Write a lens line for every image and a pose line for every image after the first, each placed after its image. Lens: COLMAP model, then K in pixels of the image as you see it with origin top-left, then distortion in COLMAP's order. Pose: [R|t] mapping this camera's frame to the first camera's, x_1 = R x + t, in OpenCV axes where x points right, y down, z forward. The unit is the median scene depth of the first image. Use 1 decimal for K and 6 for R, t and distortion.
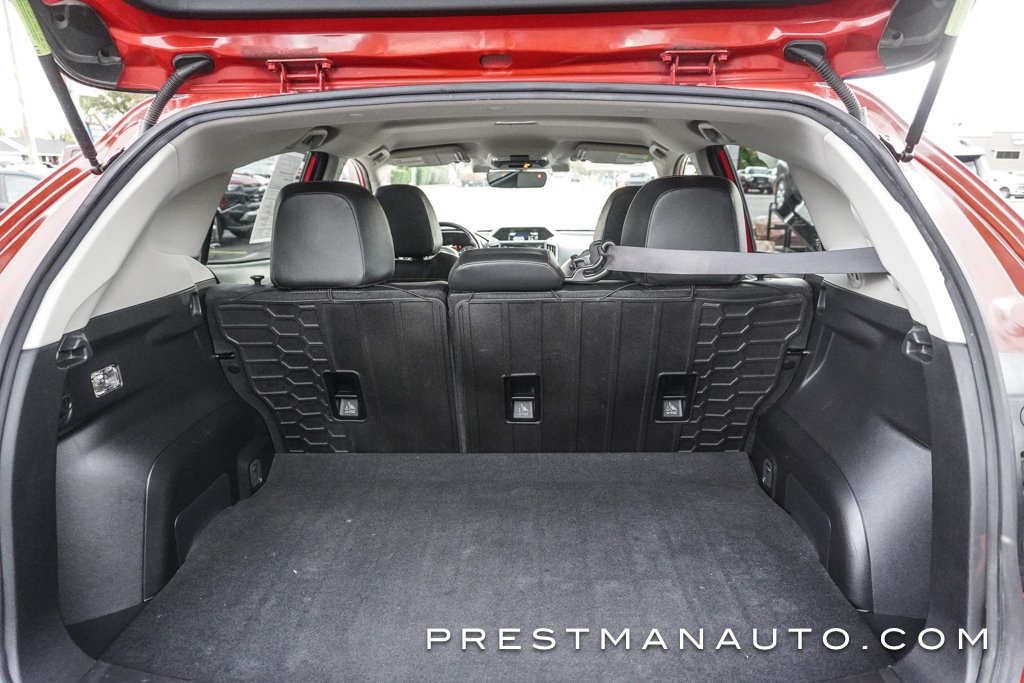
lens RADIAL K [[690.7, 0, 510.5], [0, 690.7, 346.1], [0, 0, 1]] dist [-0.015618, 0.016336]
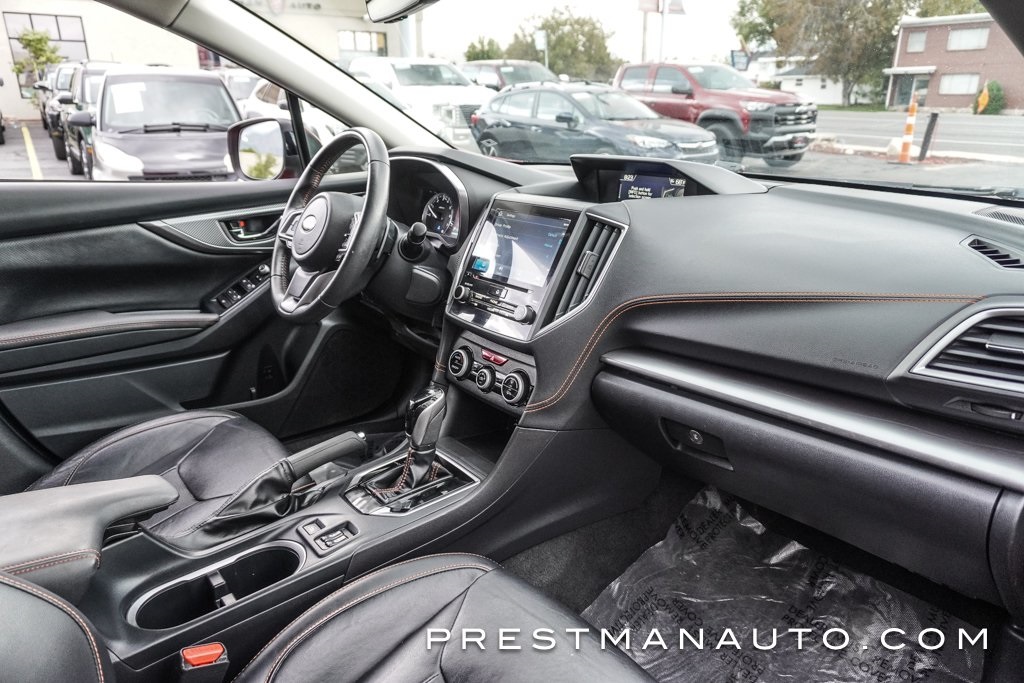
lens RADIAL K [[690.7, 0, 513.8], [0, 690.7, 343.7], [0, 0, 1]] dist [-0.015618, 0.016336]
pose [[0.661409, 0.245953, -0.708552, 0.070559], [-0.179213, 0.969164, 0.169128, -0.037955], [0.728300, 0.015119, 0.685091, 0.208967]]
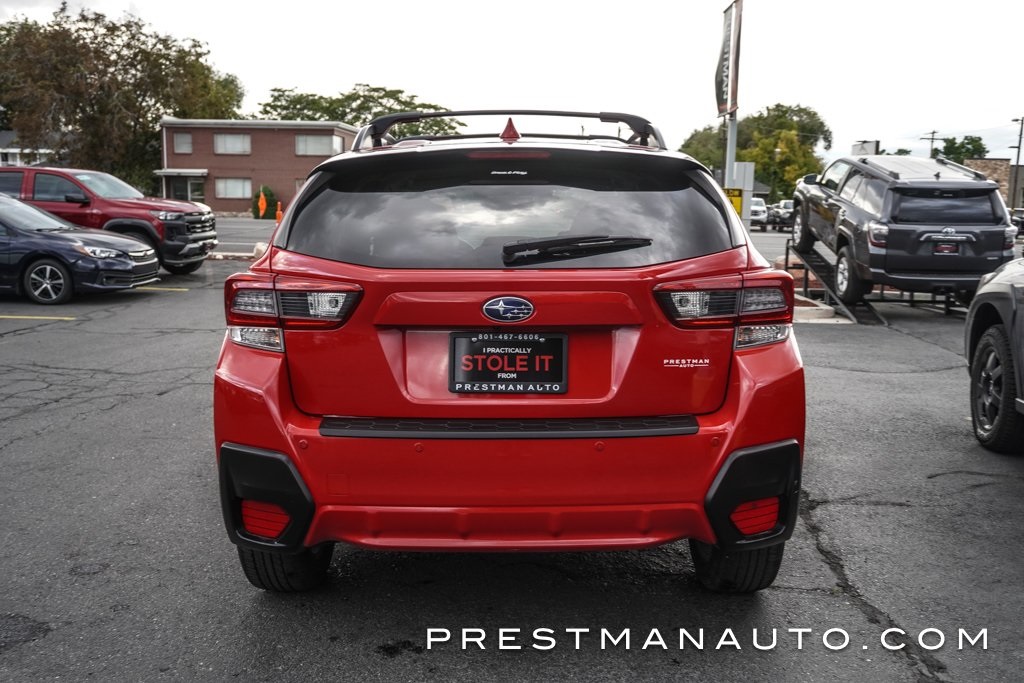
lens RADIAL K [[917.9, 0, 512.6], [0, 917.9, 352.1], [0, 0, 1]] dist [-0.010603, 0.000470]
pose [[0.999536, 0.005703, 0.029911, -0.010392], [-0.003082, 0.996208, -0.086945, 0.040391], [-0.030293, 0.086813, 0.995764, -0.150714]]
